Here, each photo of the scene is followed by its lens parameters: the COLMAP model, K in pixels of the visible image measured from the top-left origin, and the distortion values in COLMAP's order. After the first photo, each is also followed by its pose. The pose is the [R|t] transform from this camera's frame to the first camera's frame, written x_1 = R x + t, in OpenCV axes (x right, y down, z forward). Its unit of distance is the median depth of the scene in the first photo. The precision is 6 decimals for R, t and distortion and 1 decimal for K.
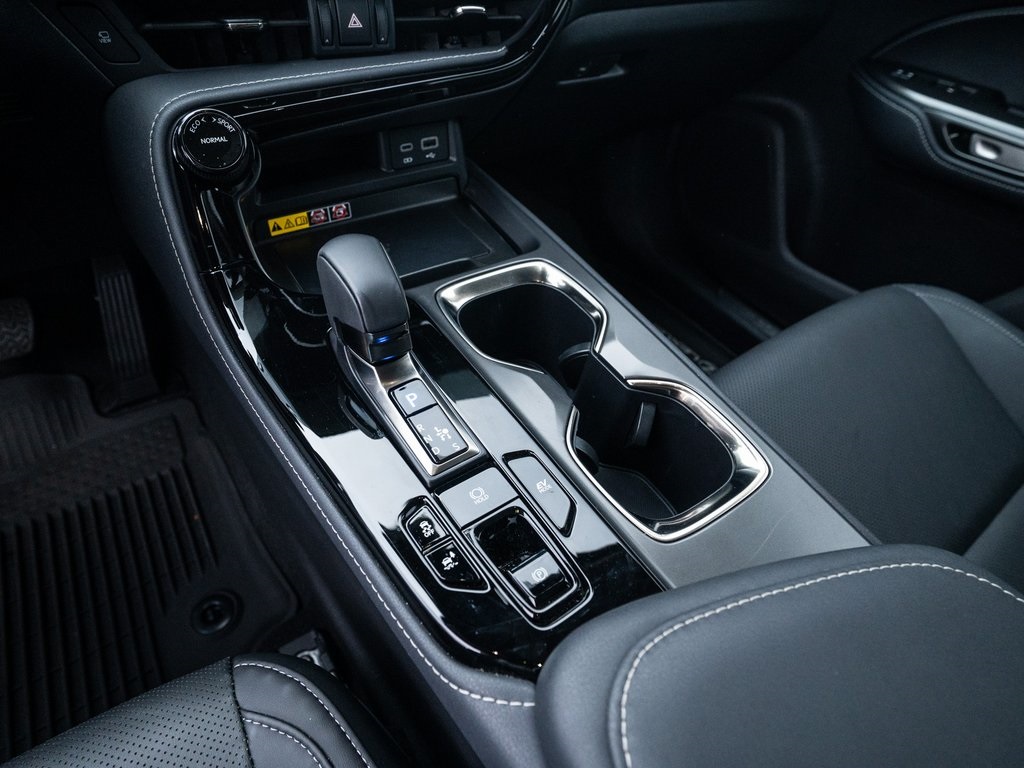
lens RADIAL K [[588.0, 0, 509.9], [0, 588.0, 385.4], [0, 0, 1]] dist [-0.027497, 0.007289]
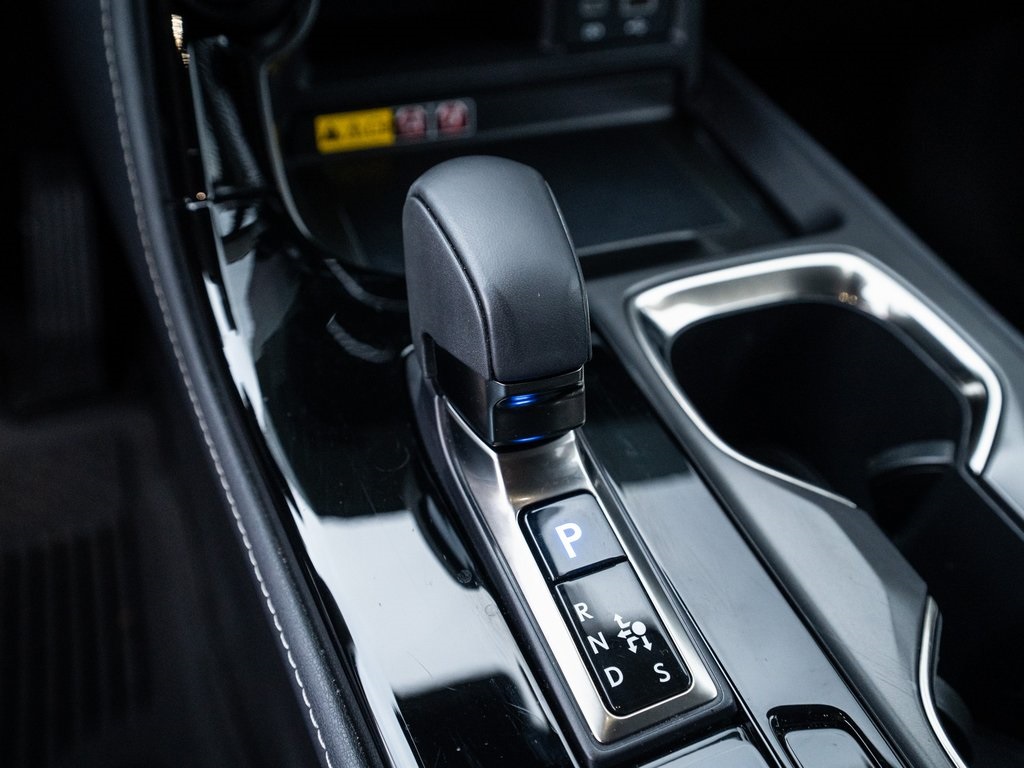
lens RADIAL K [[874.2, 0, 519.7], [0, 874.2, 386.6], [0, 0, 1]] dist [0.087763, 0.006555]
pose [[0.981264, 0.131633, -0.140689, -0.109264], [-0.136016, 0.990463, -0.021963, -0.061266], [0.136456, 0.040687, 0.989810, 0.292445]]
